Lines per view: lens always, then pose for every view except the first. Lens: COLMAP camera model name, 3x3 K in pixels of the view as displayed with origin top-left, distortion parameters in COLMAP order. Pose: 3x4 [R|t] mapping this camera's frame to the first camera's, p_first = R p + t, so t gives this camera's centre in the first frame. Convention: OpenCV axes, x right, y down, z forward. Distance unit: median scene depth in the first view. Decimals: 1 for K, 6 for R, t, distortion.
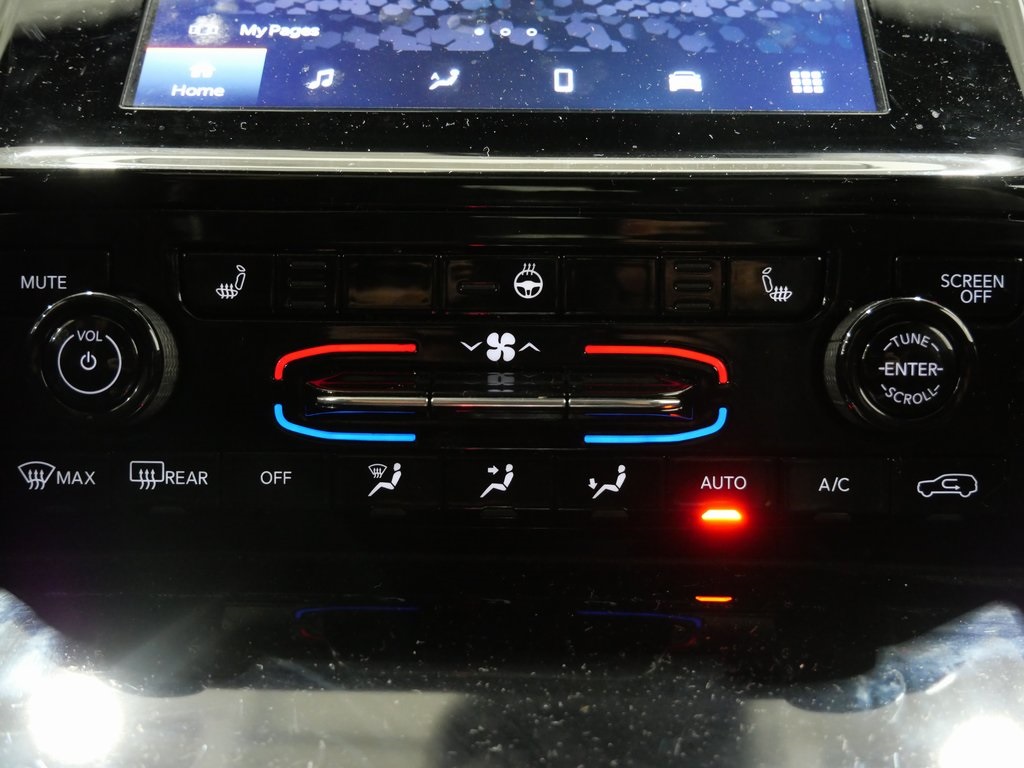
lens RADIAL K [[1326.1, 0, 512.9], [0, 1326.1, 379.1], [0, 0, 1]] dist [-0.039008, 0.000000]
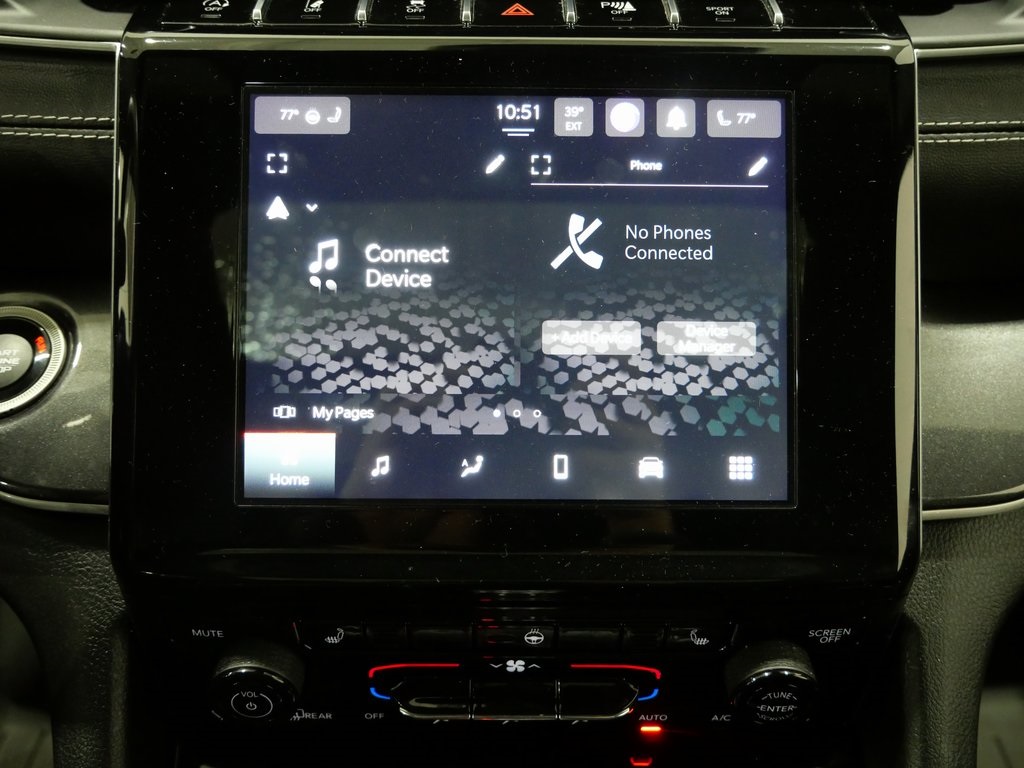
lens RADIAL K [[969.1, 0, 511.8], [0, 969.1, 380.2], [0, 0, 1]] dist [-0.051484, 0.000000]
pose [[0.999877, -0.006629, 0.014184, -0.024305], [-0.002075, 0.841852, 0.539704, -0.814104], [-0.015518, -0.539667, 0.841735, 0.216121]]
